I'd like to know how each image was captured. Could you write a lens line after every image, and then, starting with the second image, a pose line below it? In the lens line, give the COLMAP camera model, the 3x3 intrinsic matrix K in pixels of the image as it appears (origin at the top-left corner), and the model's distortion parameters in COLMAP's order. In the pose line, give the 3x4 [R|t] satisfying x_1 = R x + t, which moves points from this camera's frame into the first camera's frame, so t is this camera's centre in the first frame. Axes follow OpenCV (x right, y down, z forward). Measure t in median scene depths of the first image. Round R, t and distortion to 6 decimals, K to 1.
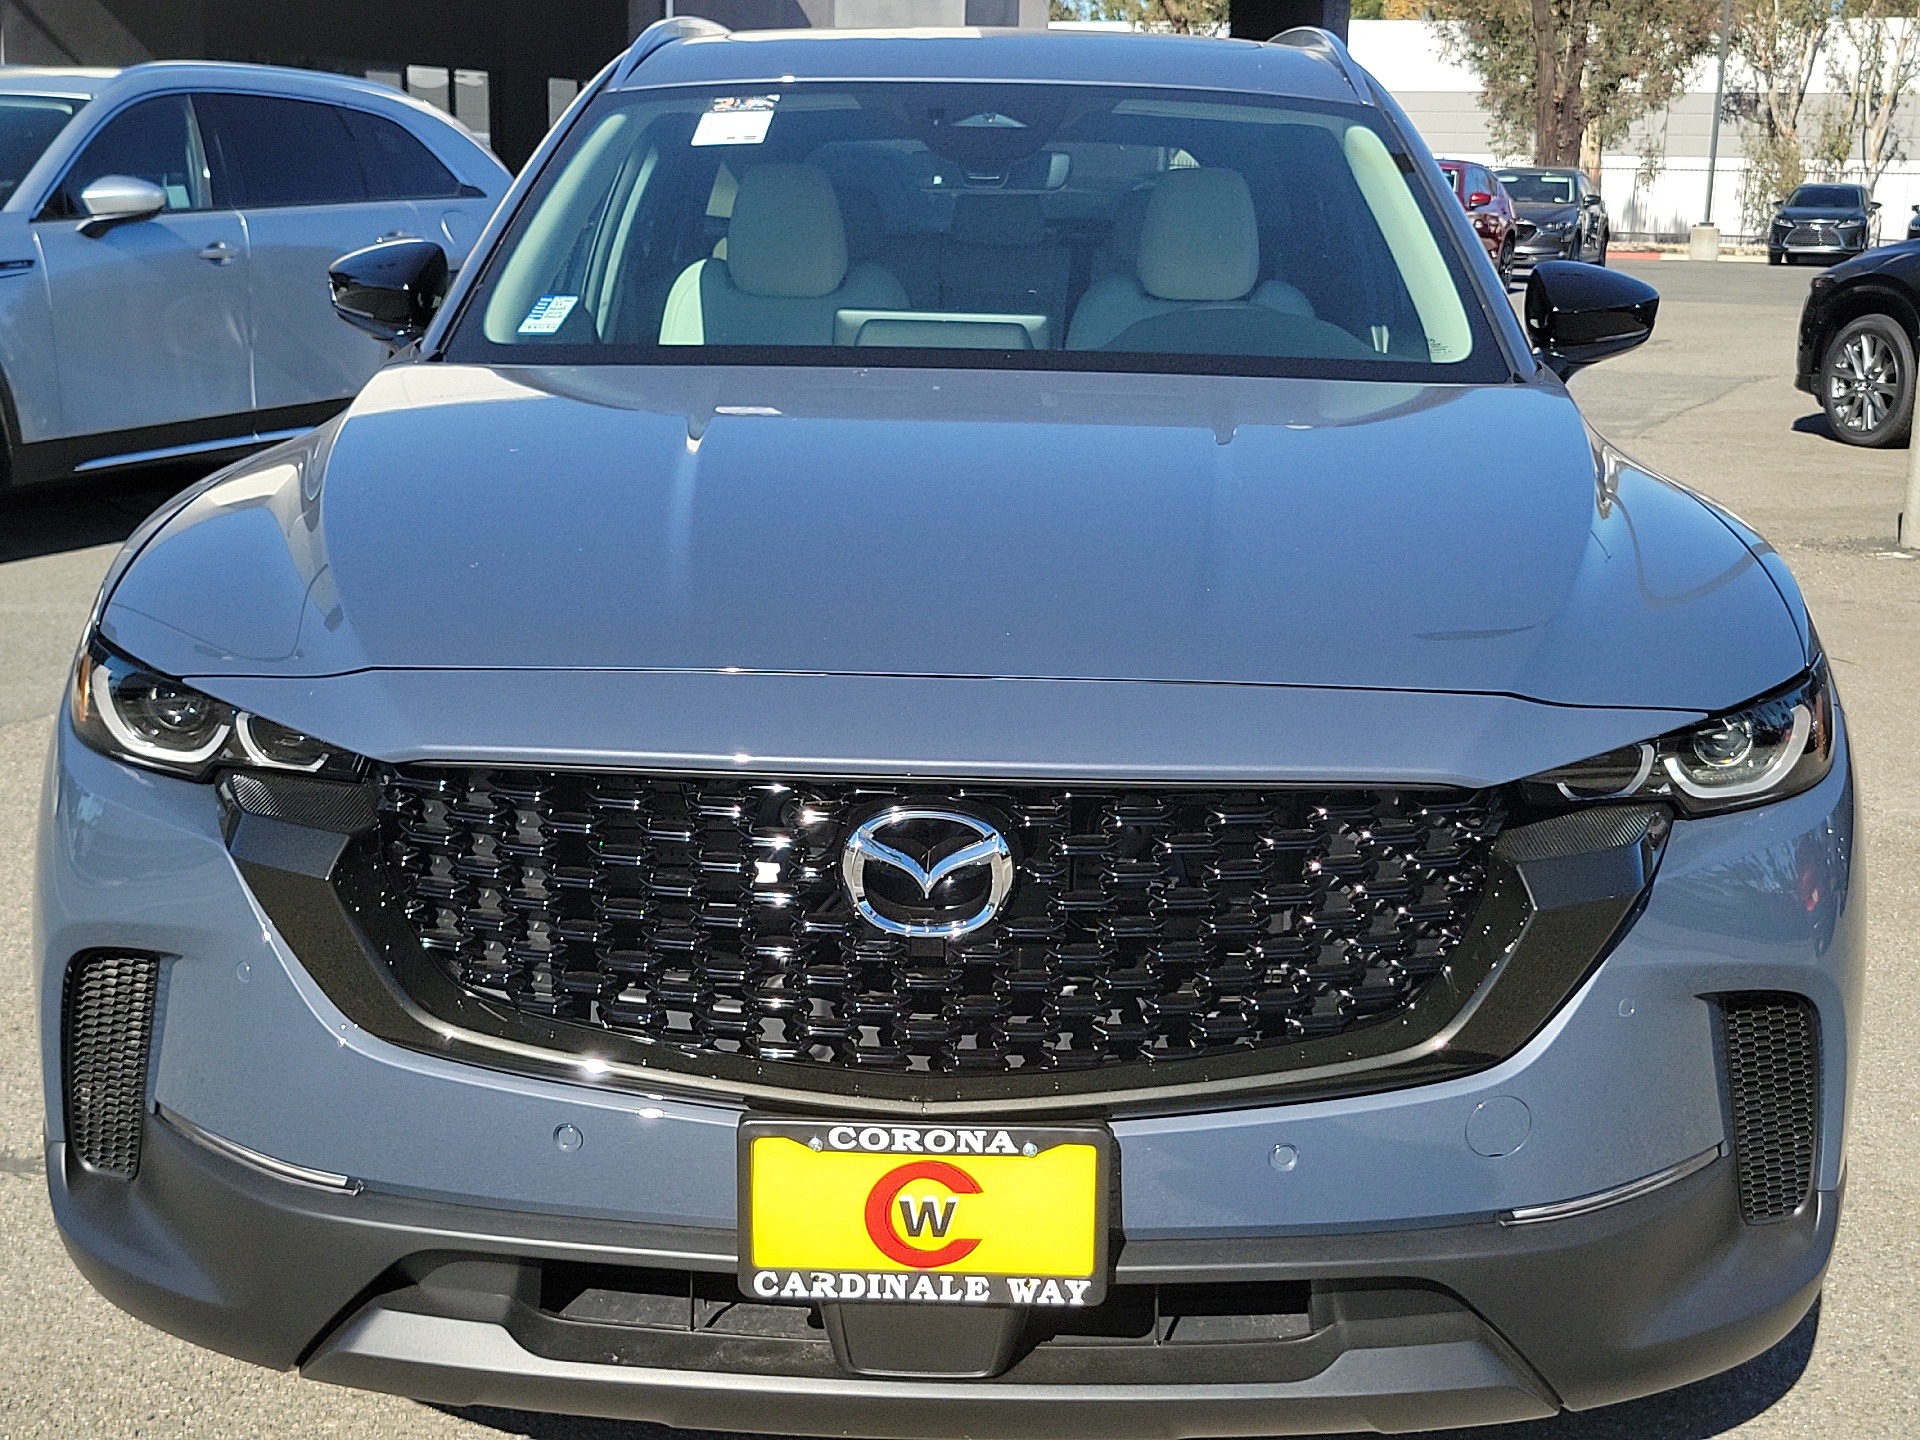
lens RADIAL K [[1642.4, 0, 973.3], [0, 1642.4, 680.9], [0, 0, 1]] dist [0.026536, -0.015257]
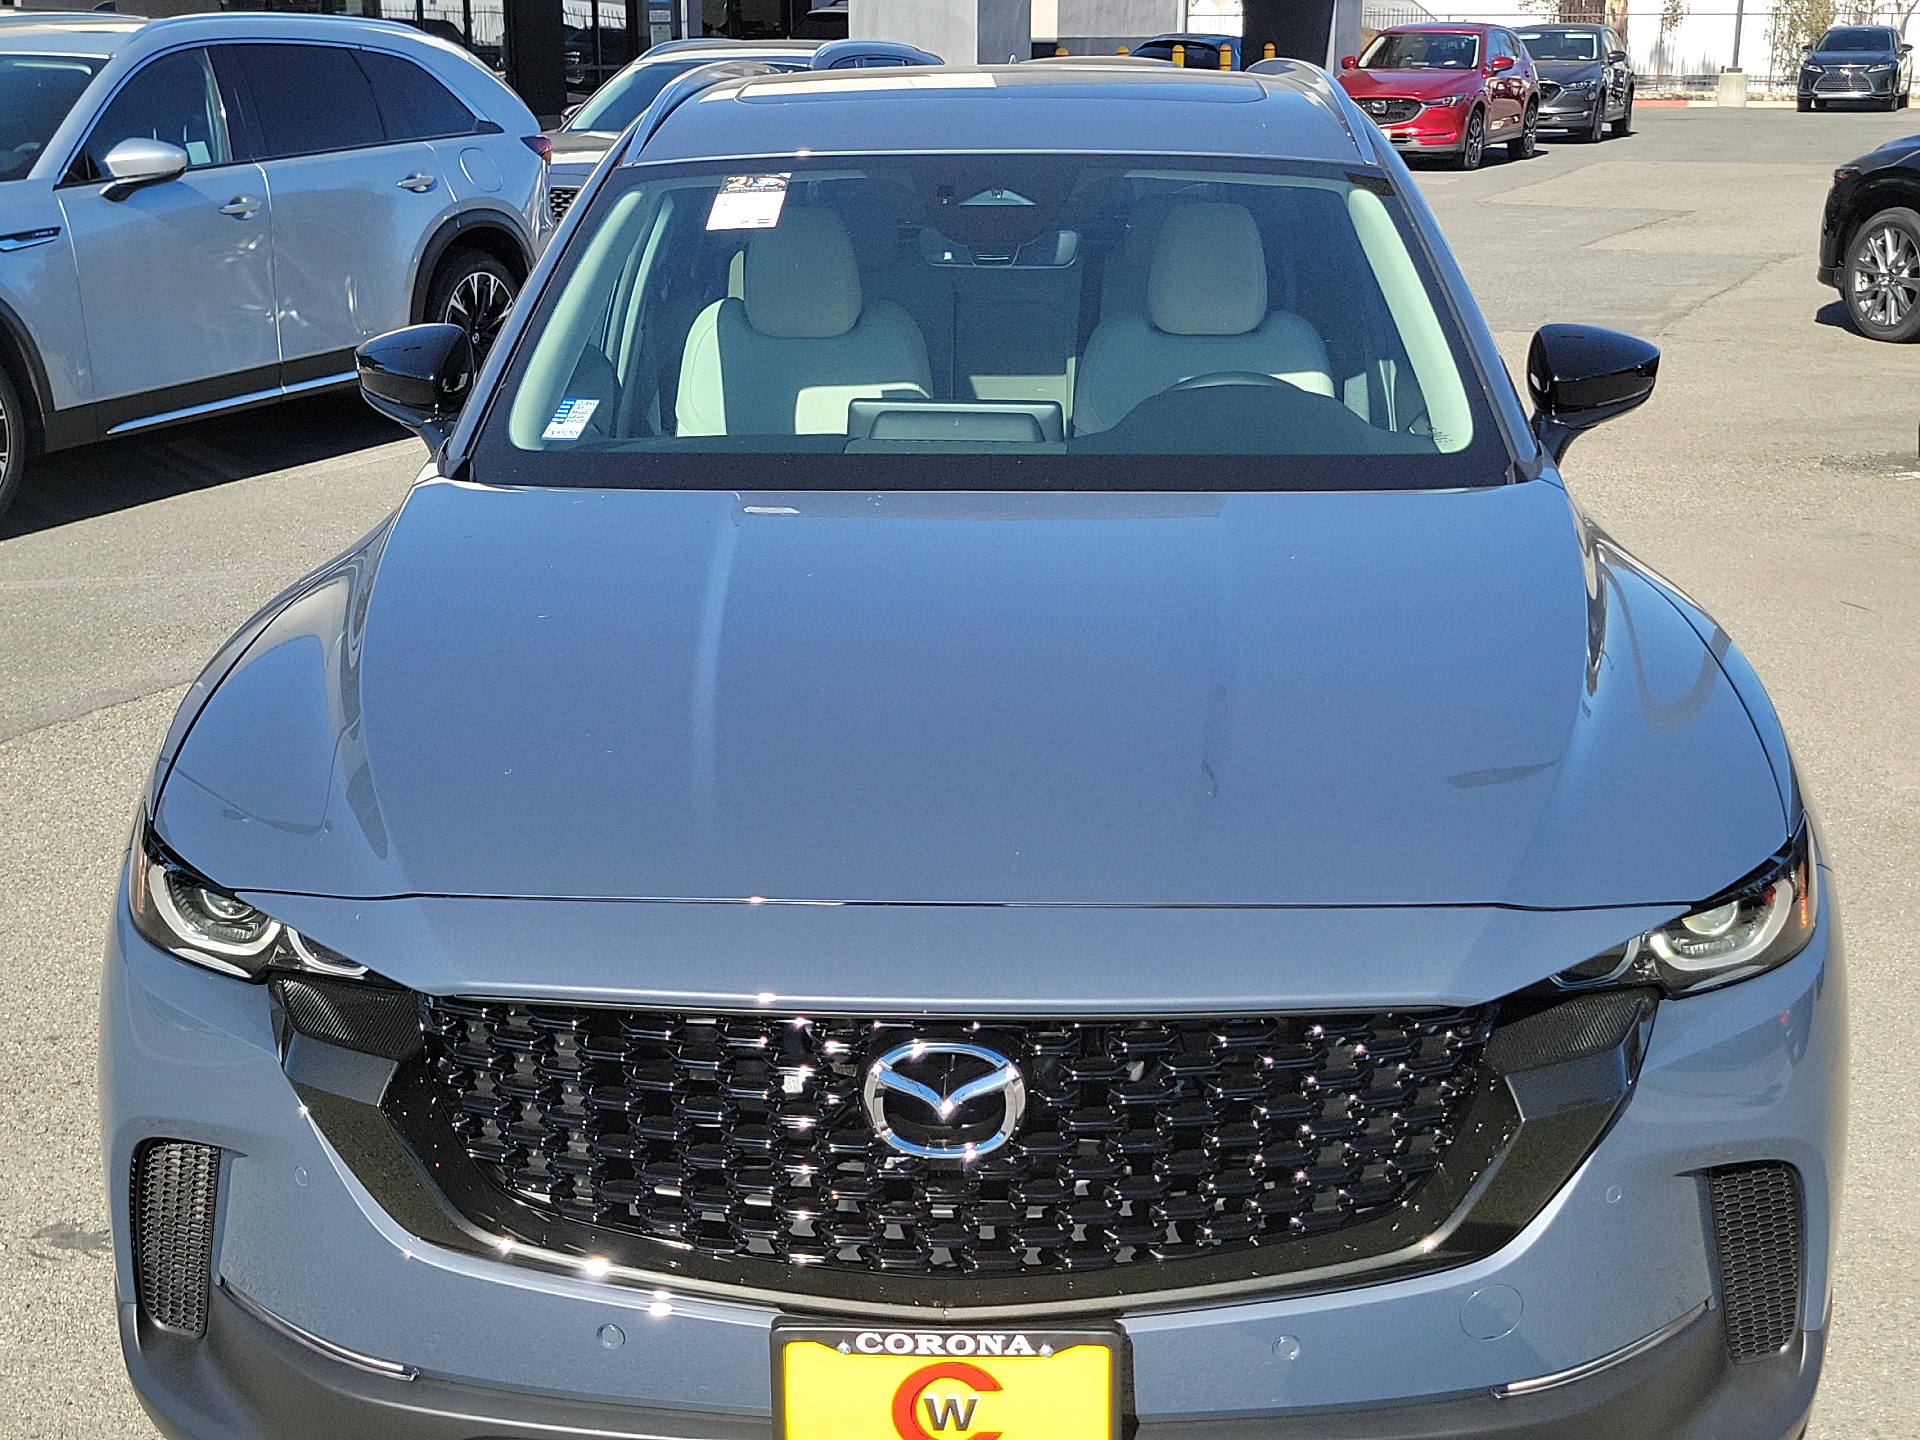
lens RADIAL K [[1642.4, 0, 981.4], [0, 1642.4, 586.0], [0, 0, 1]] dist [0.026536, -0.015257]
pose [[0.999774, -0.017713, -0.011774, 0.013006], [0.018074, 0.999346, 0.031329, -0.226443], [0.011212, -0.031534, 0.999440, -0.042002]]
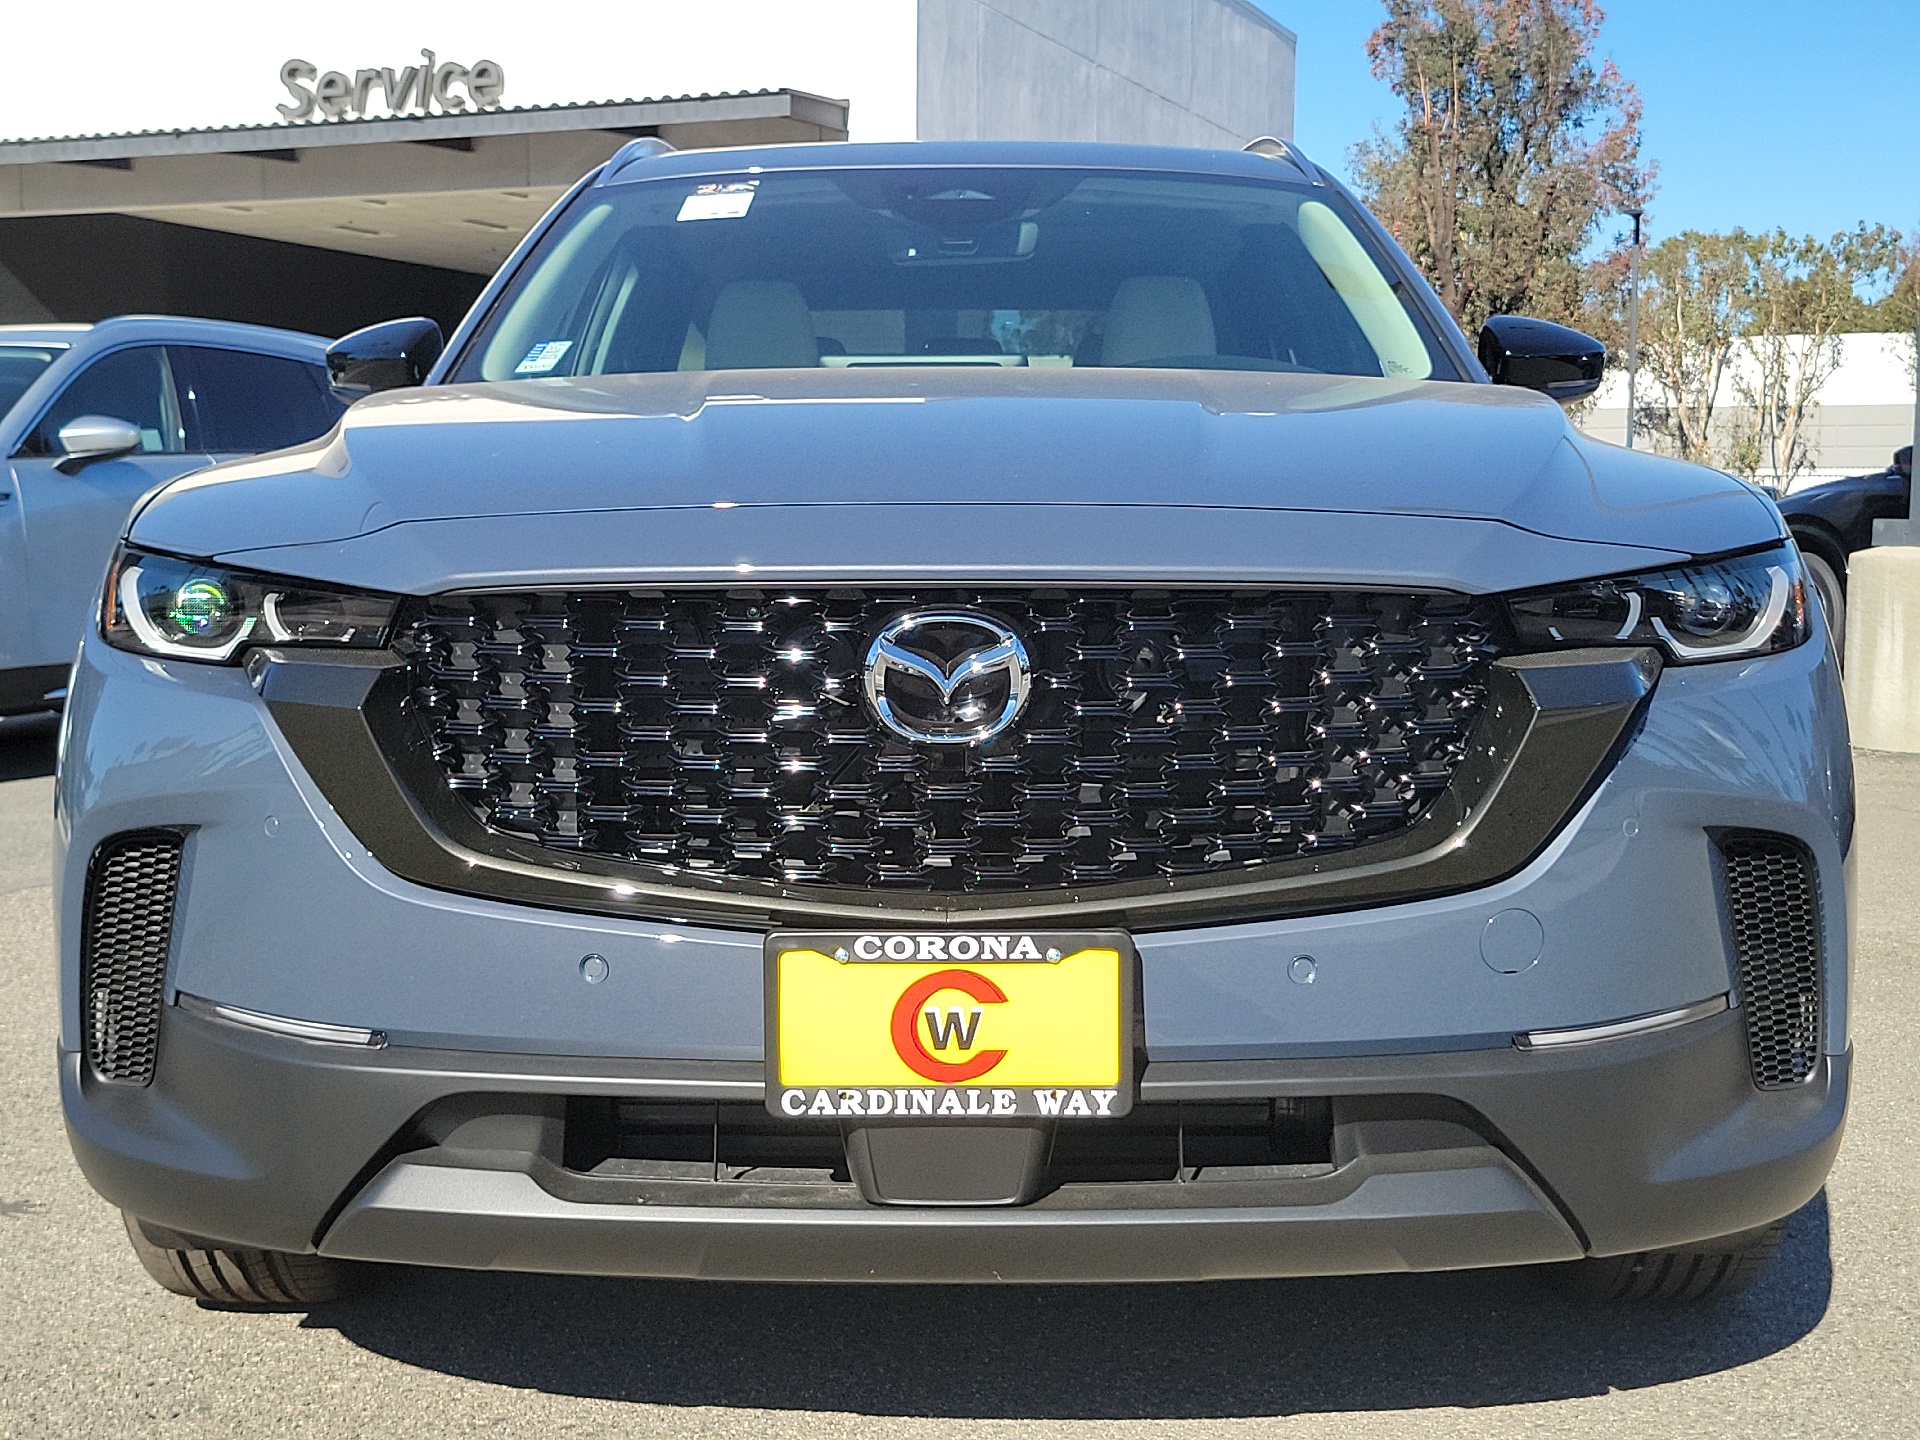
lens RADIAL K [[1642.4, 0, 932.6], [0, 1642.4, 848.0], [0, 0, 1]] dist [0.026536, -0.015257]
pose [[0.999739, -0.020979, 0.009019, -0.044864], [0.021729, 0.995406, -0.093251, 0.293455], [-0.007022, 0.093422, 0.995602, -0.011638]]
